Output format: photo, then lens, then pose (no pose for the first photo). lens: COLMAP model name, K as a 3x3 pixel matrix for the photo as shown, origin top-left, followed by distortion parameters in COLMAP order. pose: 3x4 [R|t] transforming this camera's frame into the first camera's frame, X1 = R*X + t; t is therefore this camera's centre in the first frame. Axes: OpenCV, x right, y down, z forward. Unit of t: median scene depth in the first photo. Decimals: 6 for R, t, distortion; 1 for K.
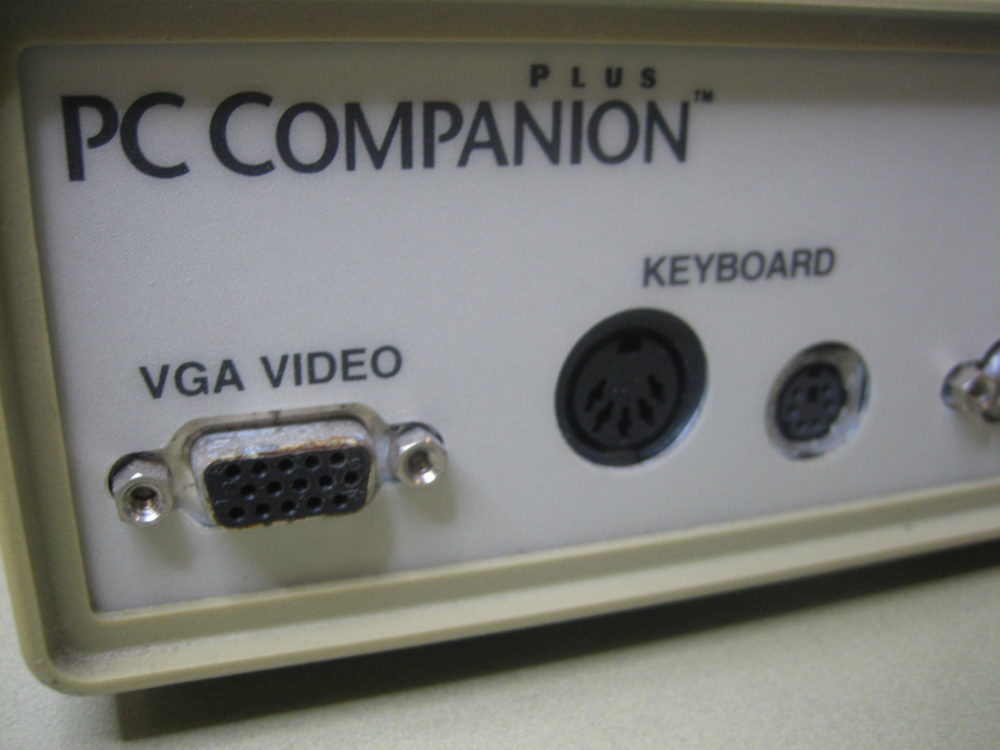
lens RADIAL K [[1022.2, 0, 500.0], [0, 1022.2, 375.0], [0, 0, 1]] dist [-0.179695, 0.211015]
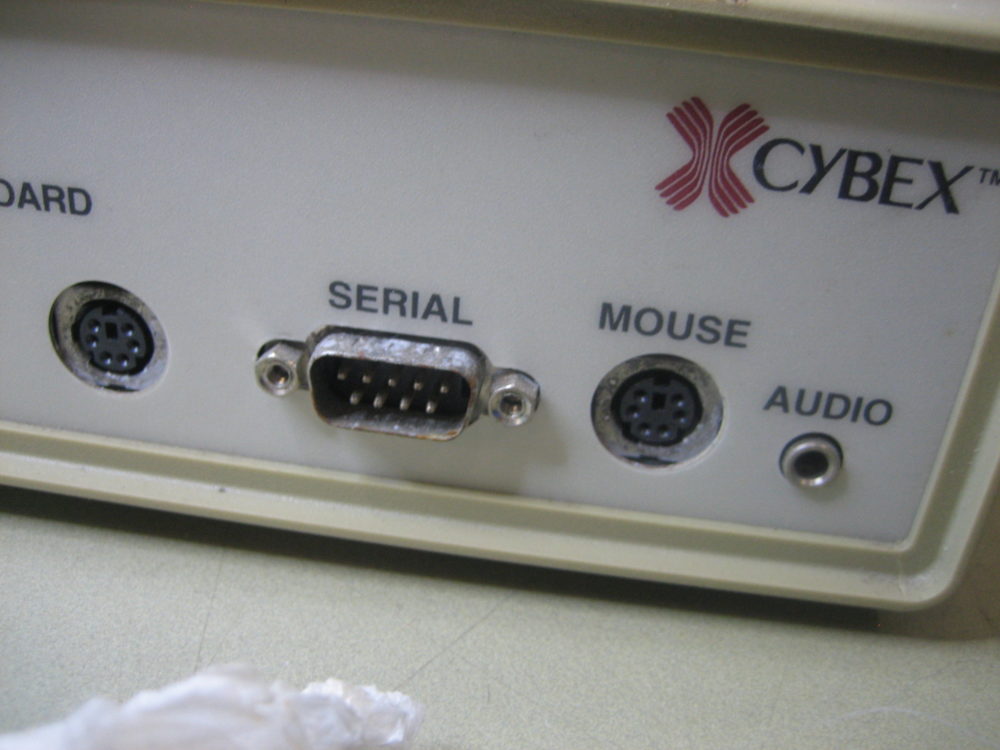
lens RADIAL K [[1022.2, 0, 500.0], [0, 1022.2, 375.0], [0, 0, 1]] dist [-0.179695, 0.211015]
pose [[0.900830, 0.263604, -0.344990, 1.243304], [-0.208603, 0.959651, 0.188562, -0.253296], [0.380775, -0.097896, 0.919471, 0.275115]]
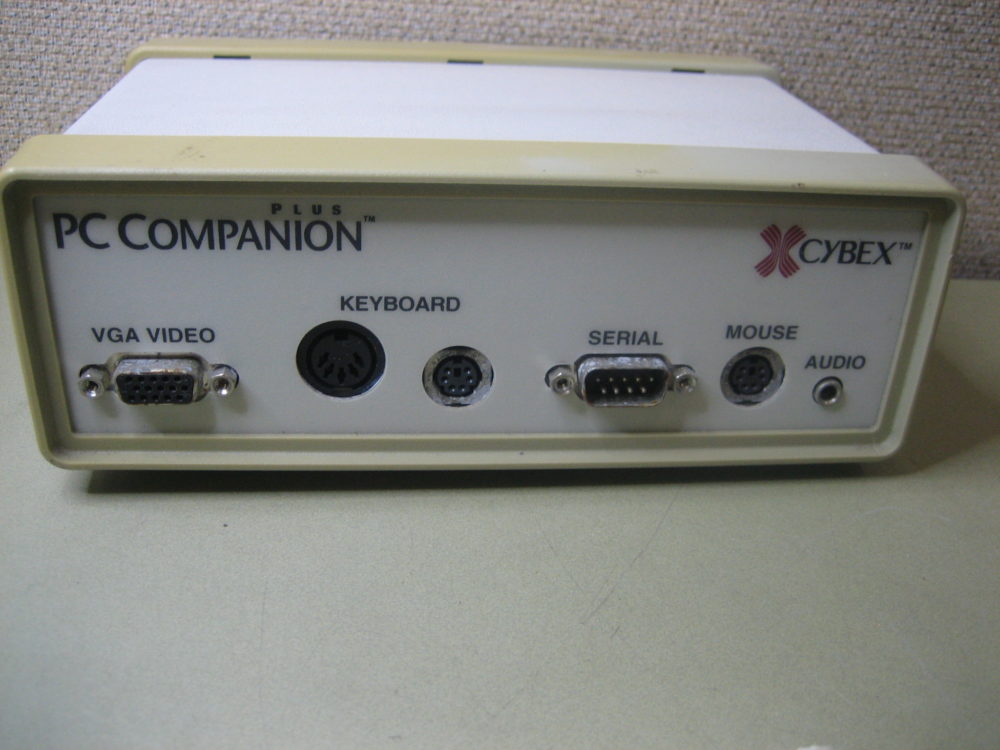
lens RADIAL K [[1022.2, 0, 500.0], [0, 1022.2, 375.0], [0, 0, 1]] dist [-0.179695, 0.211015]
pose [[0.973497, 0.141769, -0.179458, 0.867268], [-0.111628, 0.979416, 0.168179, -0.352761], [0.199606, -0.143689, 0.969284, -0.903249]]
